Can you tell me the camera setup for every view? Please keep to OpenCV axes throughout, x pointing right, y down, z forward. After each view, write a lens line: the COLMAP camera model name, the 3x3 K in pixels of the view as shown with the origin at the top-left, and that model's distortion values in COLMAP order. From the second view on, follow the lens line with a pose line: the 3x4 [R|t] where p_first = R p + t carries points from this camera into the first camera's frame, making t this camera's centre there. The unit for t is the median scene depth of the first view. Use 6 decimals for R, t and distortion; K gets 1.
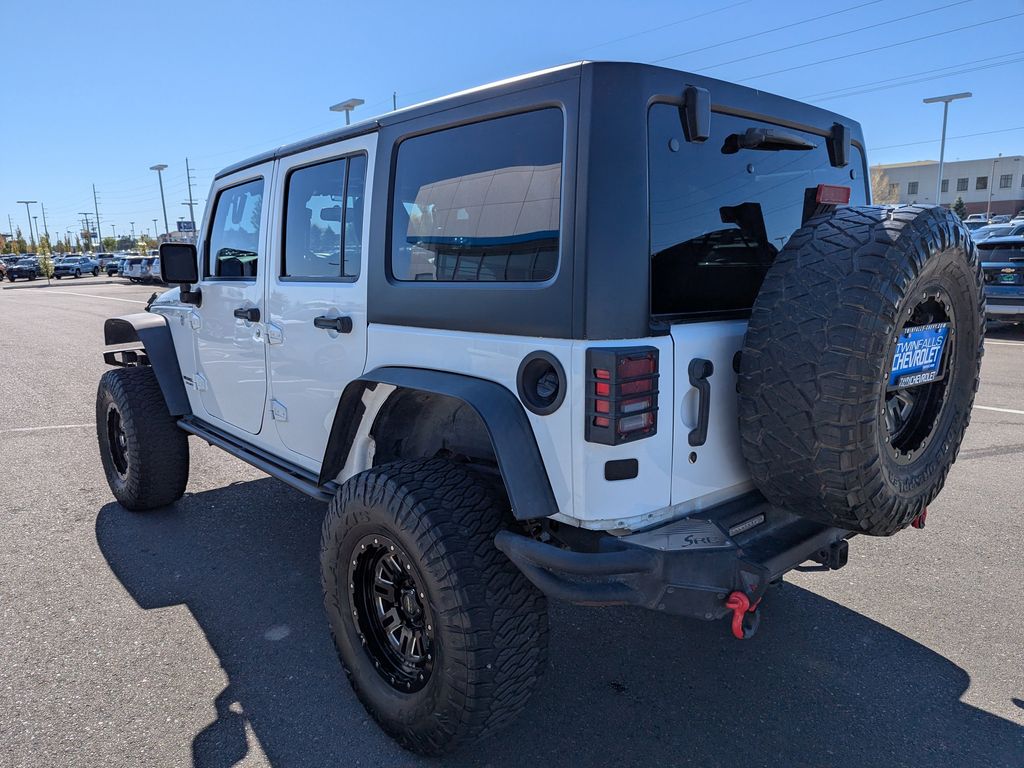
lens RADIAL K [[729.0, 0, 516.6], [0, 729.0, 392.3], [0, 0, 1]] dist [0.070621, -0.067355]
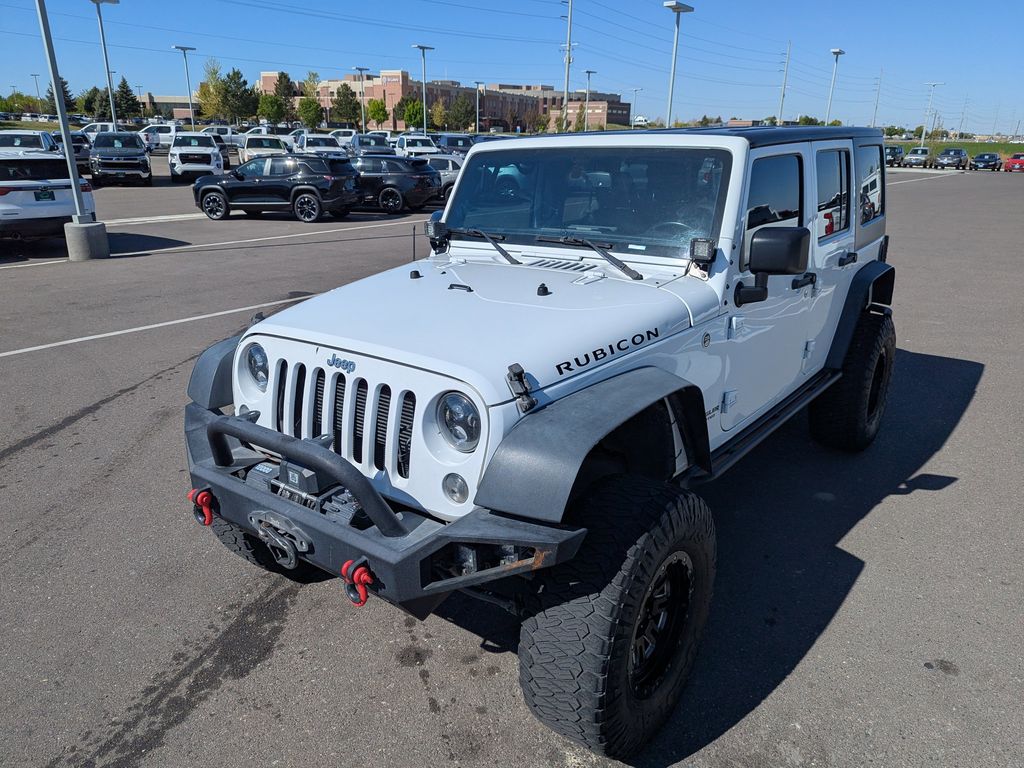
lens RADIAL K [[727.5, 0, 504.2], [0, 727.5, 381.1], [0, 0, 1]] dist [0.064881, -0.066743]
pose [[-0.194340, -0.288252, 0.937626, -1.734953], [0.183494, 0.928295, 0.323415, -0.519077], [-0.963619, 0.234901, -0.127512, 2.060728]]
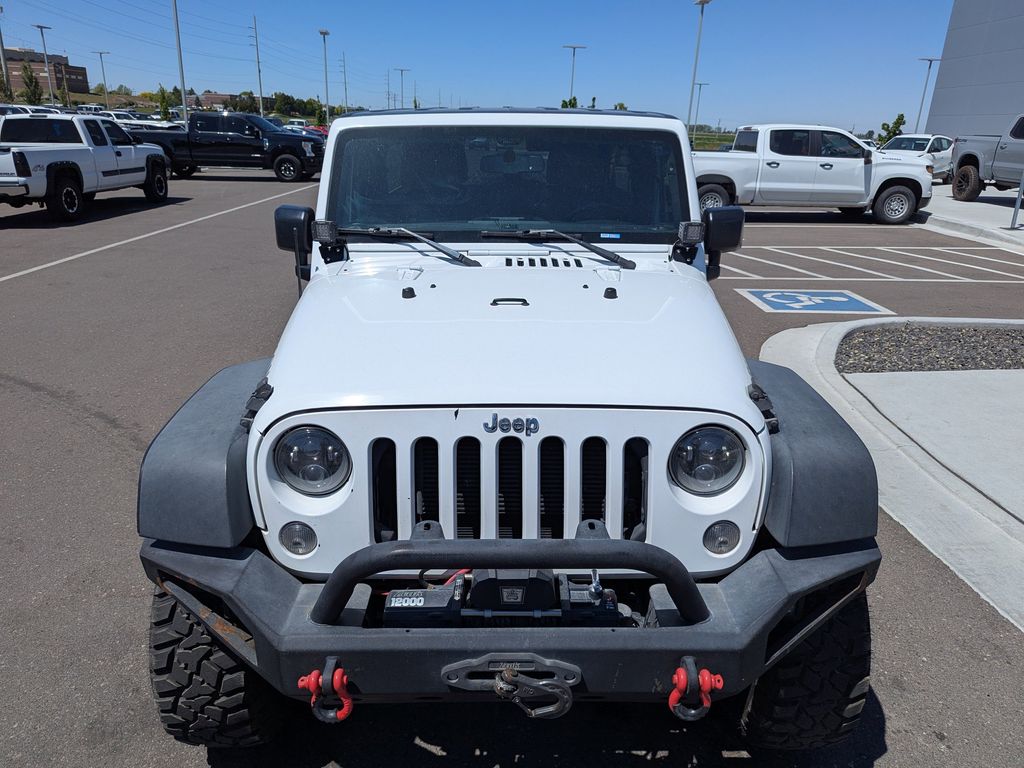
lens RADIAL K [[724.7, 0, 510.8], [0, 724.7, 386.5], [0, 0, 1]] dist [0.059872, -0.060650]
pose [[-0.755886, -0.219577, 0.616785, -1.203650], [0.114748, 0.883067, 0.455001, -0.622226], [-0.644570, 0.414703, -0.642301, 2.581479]]
